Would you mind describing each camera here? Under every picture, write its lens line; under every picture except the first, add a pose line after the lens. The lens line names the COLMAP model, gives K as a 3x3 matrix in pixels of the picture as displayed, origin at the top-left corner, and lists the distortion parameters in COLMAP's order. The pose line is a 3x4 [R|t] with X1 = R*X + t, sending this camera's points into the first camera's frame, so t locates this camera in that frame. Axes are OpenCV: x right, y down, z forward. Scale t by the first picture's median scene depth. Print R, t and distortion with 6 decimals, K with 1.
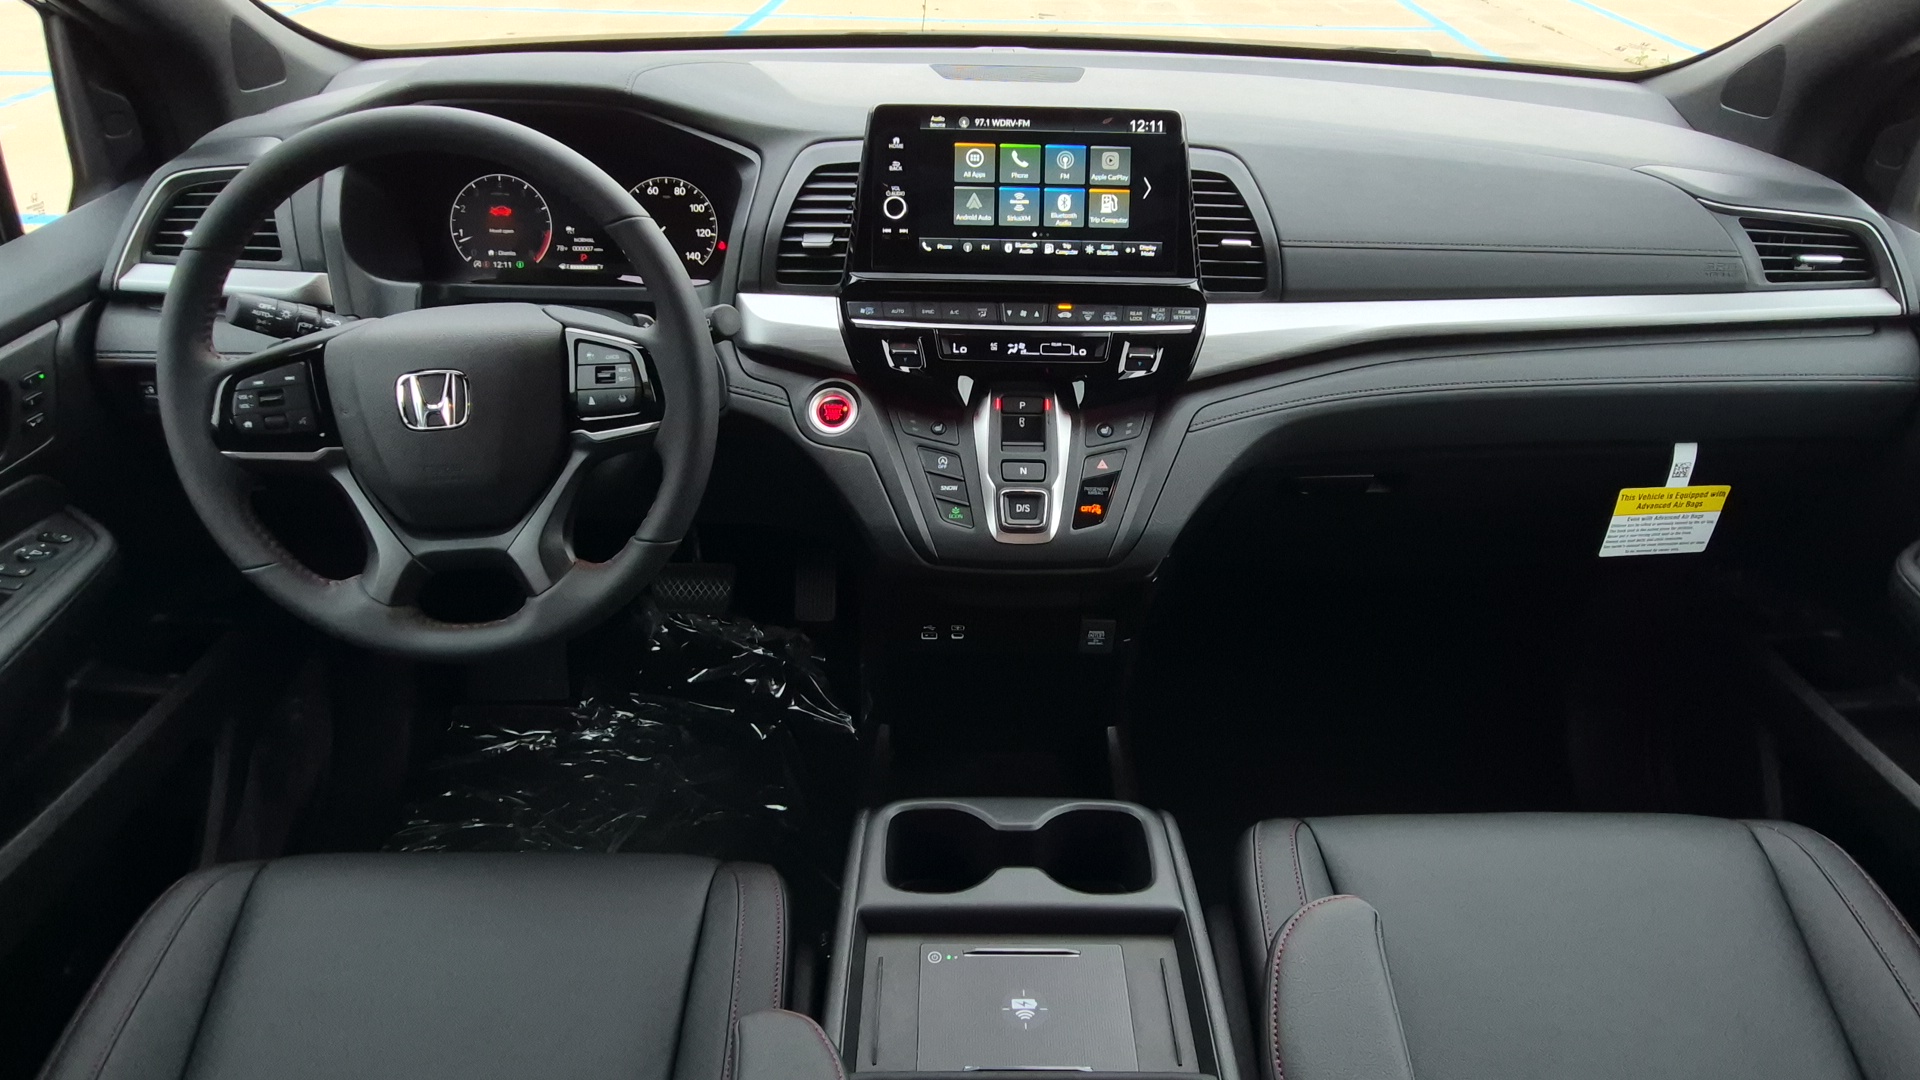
lens RADIAL K [[1271.3, 0, 957.0], [0, 1271.3, 505.4], [0, 0, 1]] dist [-0.032139, 0.000454]
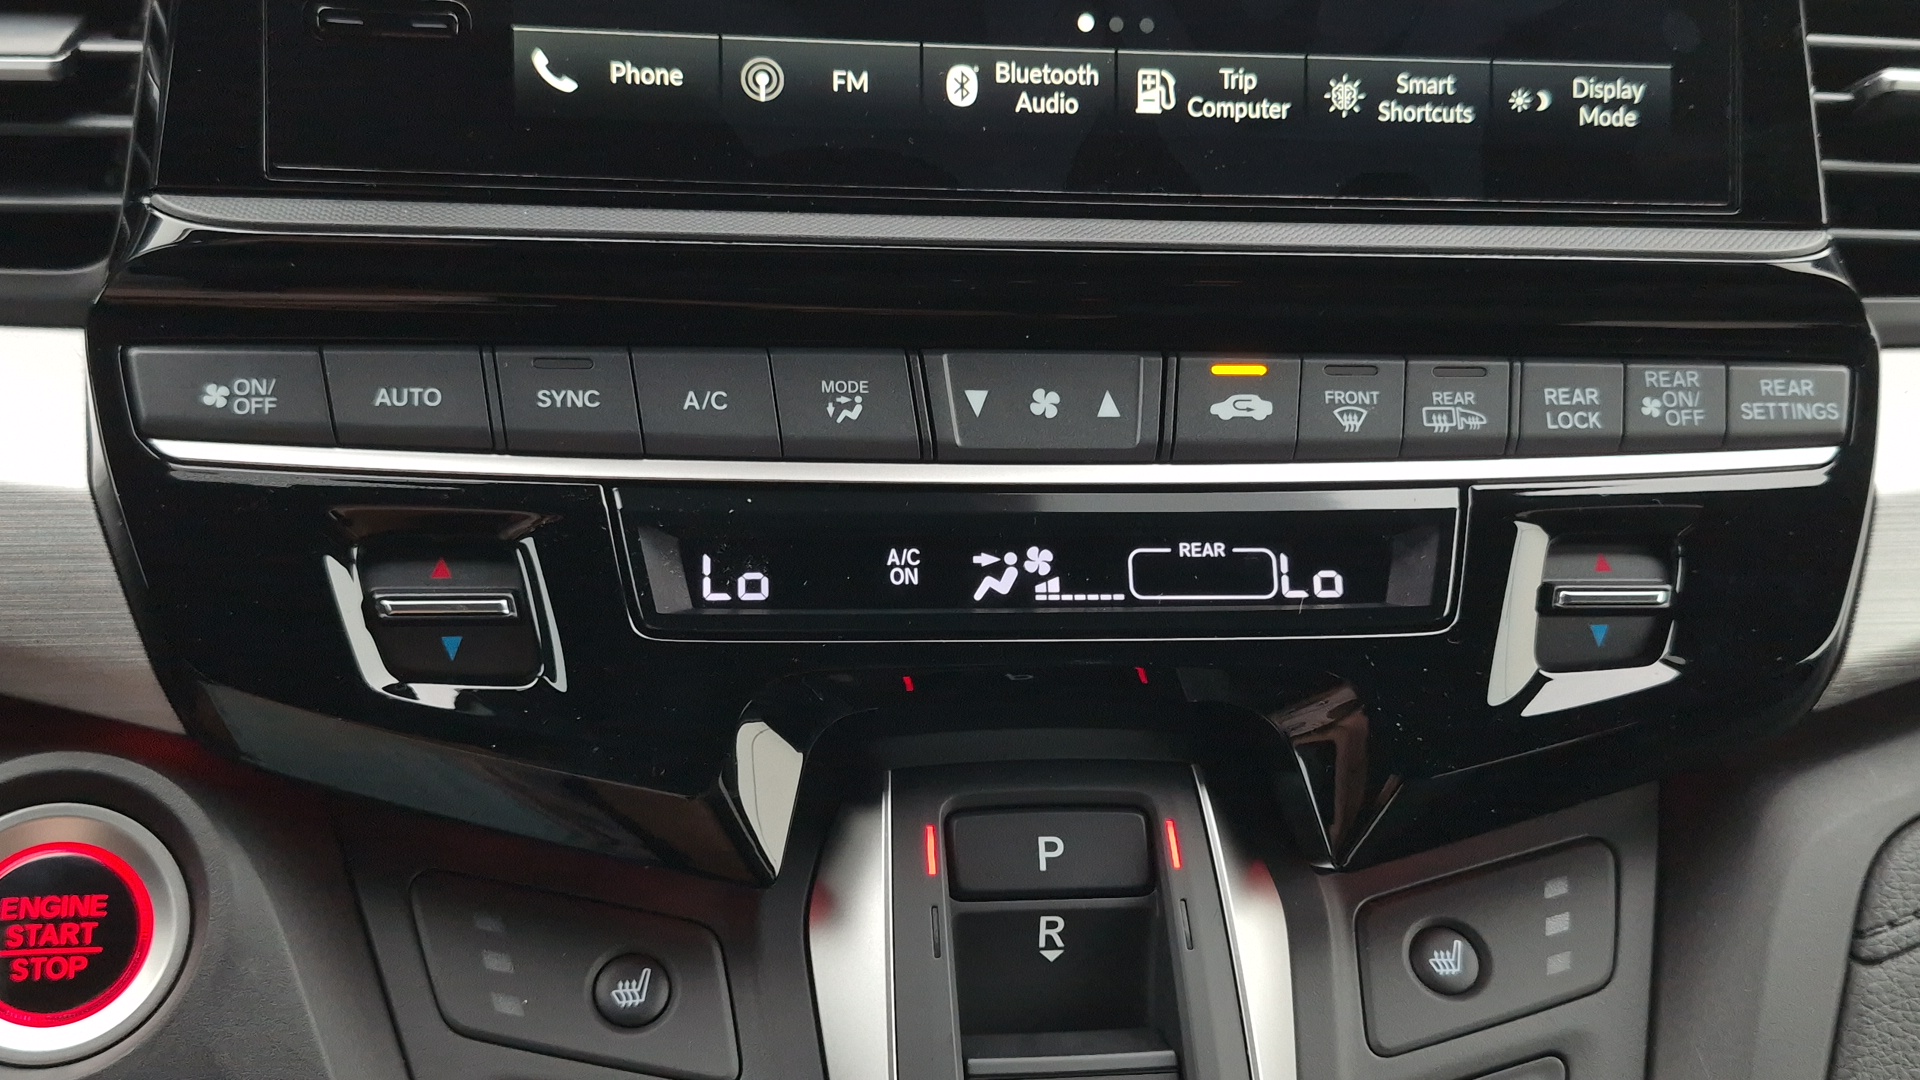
lens RADIAL K [[2159.1, 0, 960.0], [0, 2159.1, 540.0], [0, 0, 1]] dist [0.167615, -0.406793]
pose [[0.988596, -0.019564, 0.149316, -0.013514], [0.034482, 0.994590, -0.097984, -0.095451], [-0.146591, 0.102015, 0.983923, 0.660686]]
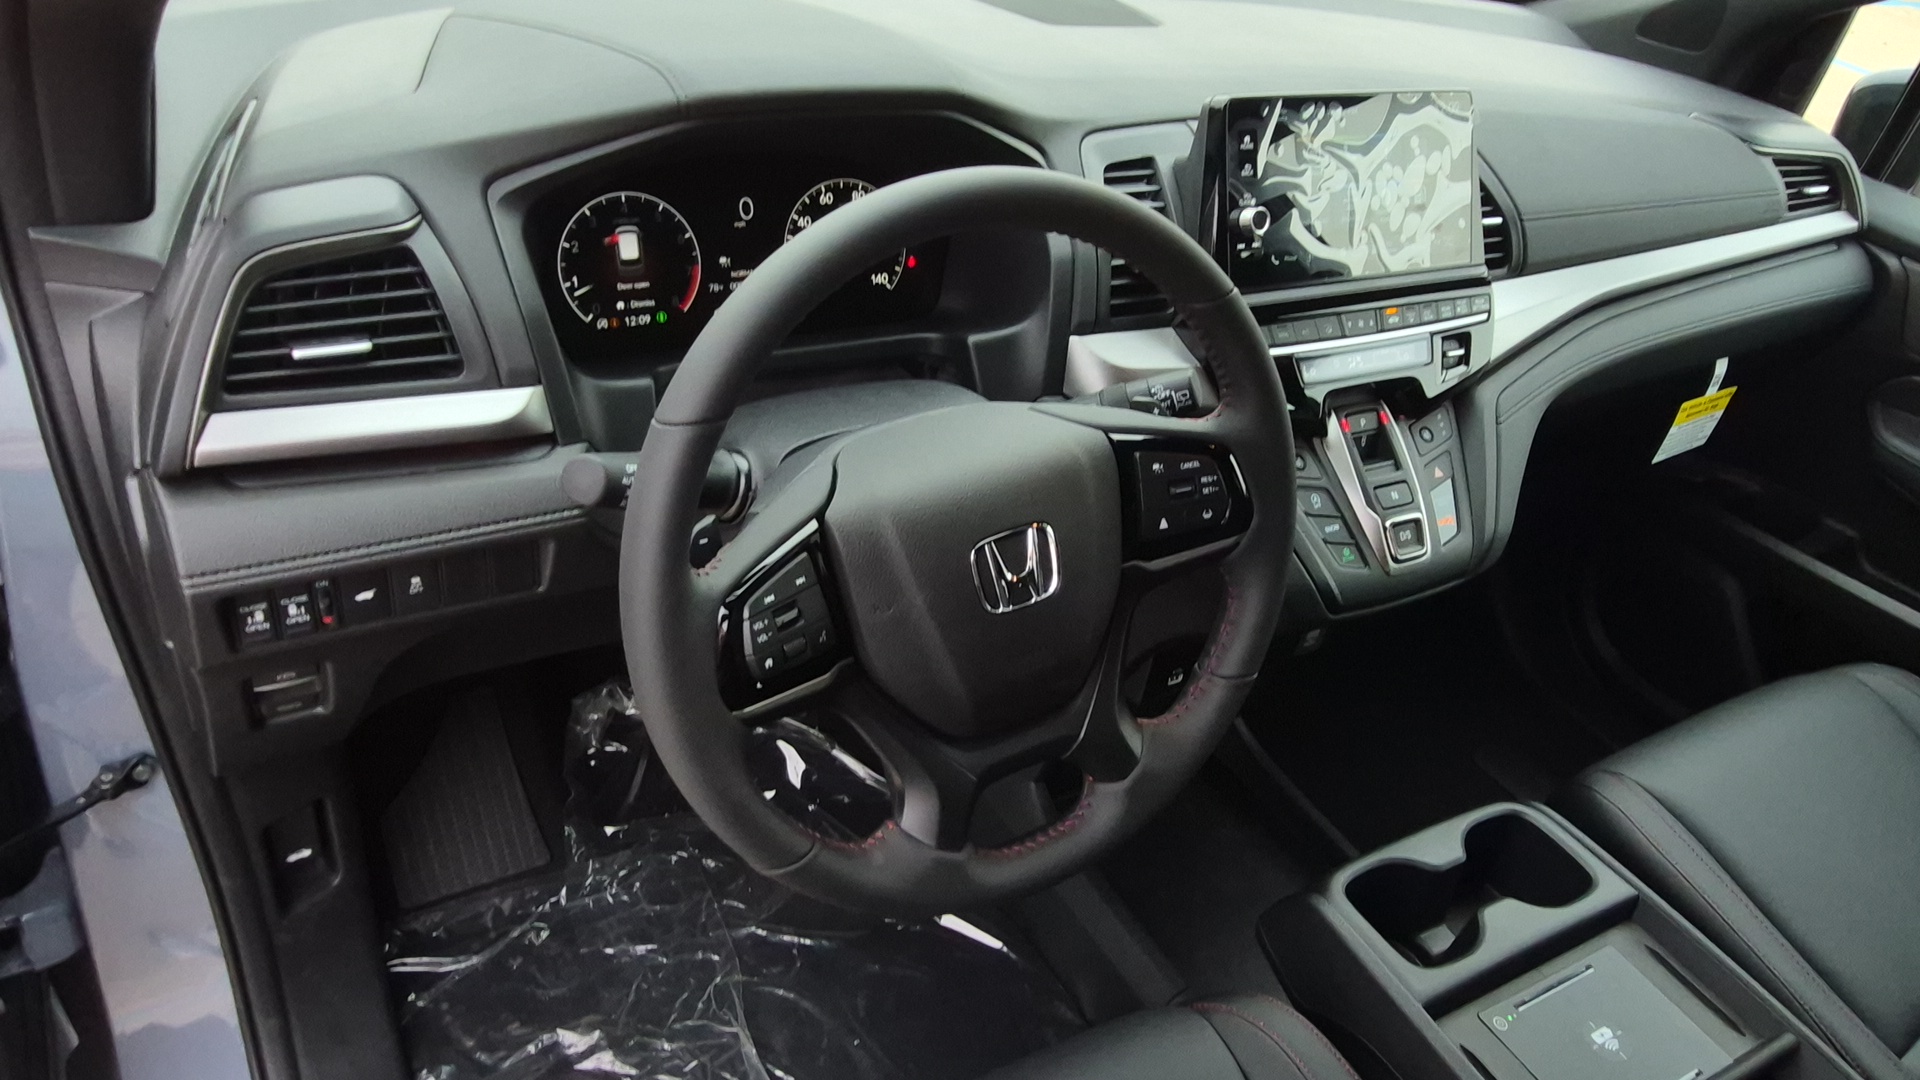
lens RADIAL K [[1374.2, 0, 960.0], [0, 1374.2, 540.0], [0, 0, 1]] dist [-0.042682, 0.002527]
pose [[0.863102, -0.198160, 0.464530, -0.680525], [0.137941, 0.977330, 0.160617, -0.196182], [-0.485827, -0.074551, 0.870870, 0.274479]]
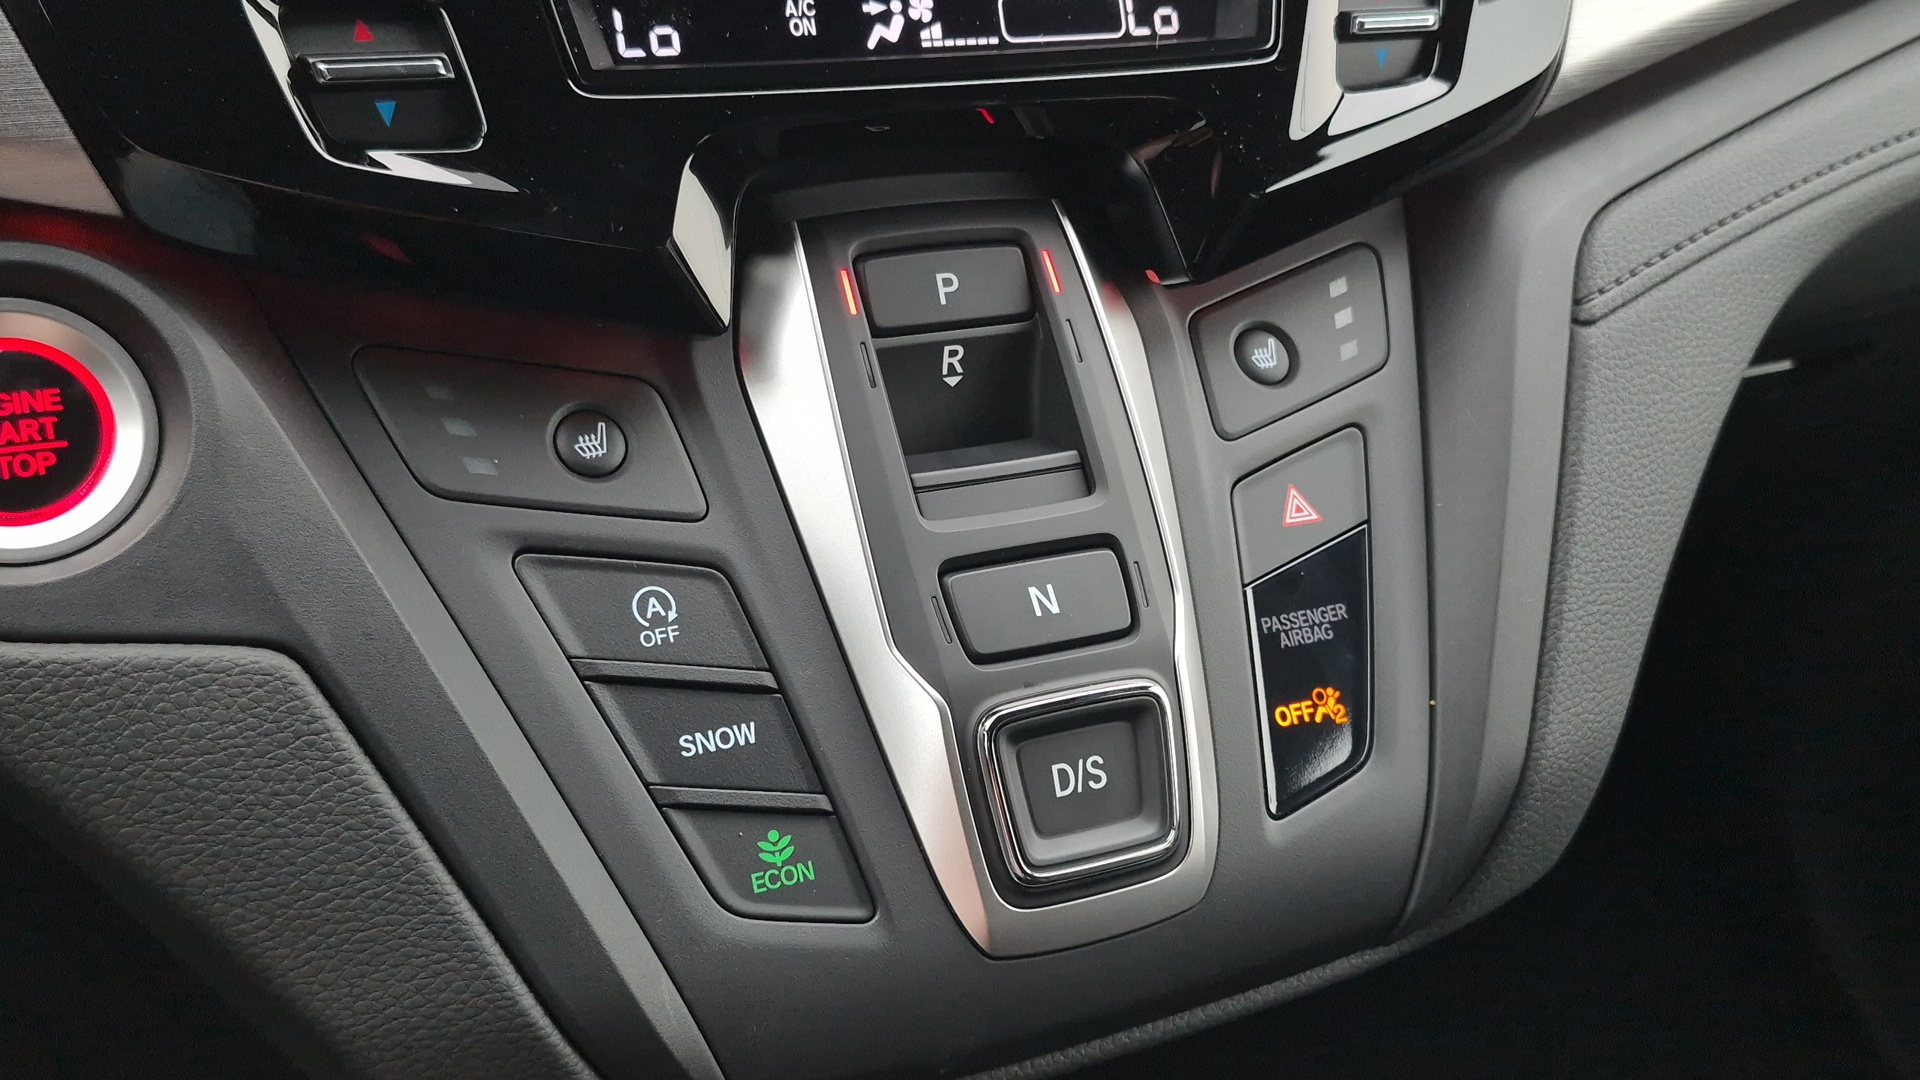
lens RADIAL K [[2159.1, 0, 960.0], [0, 2159.1, 540.0], [0, 0, 1]] dist [0.167615, -0.406793]
pose [[0.889191, -0.156550, 0.429920, -0.114212], [0.107084, 0.984751, 0.137106, -0.087277], [-0.444829, -0.075876, 0.892396, 0.666726]]
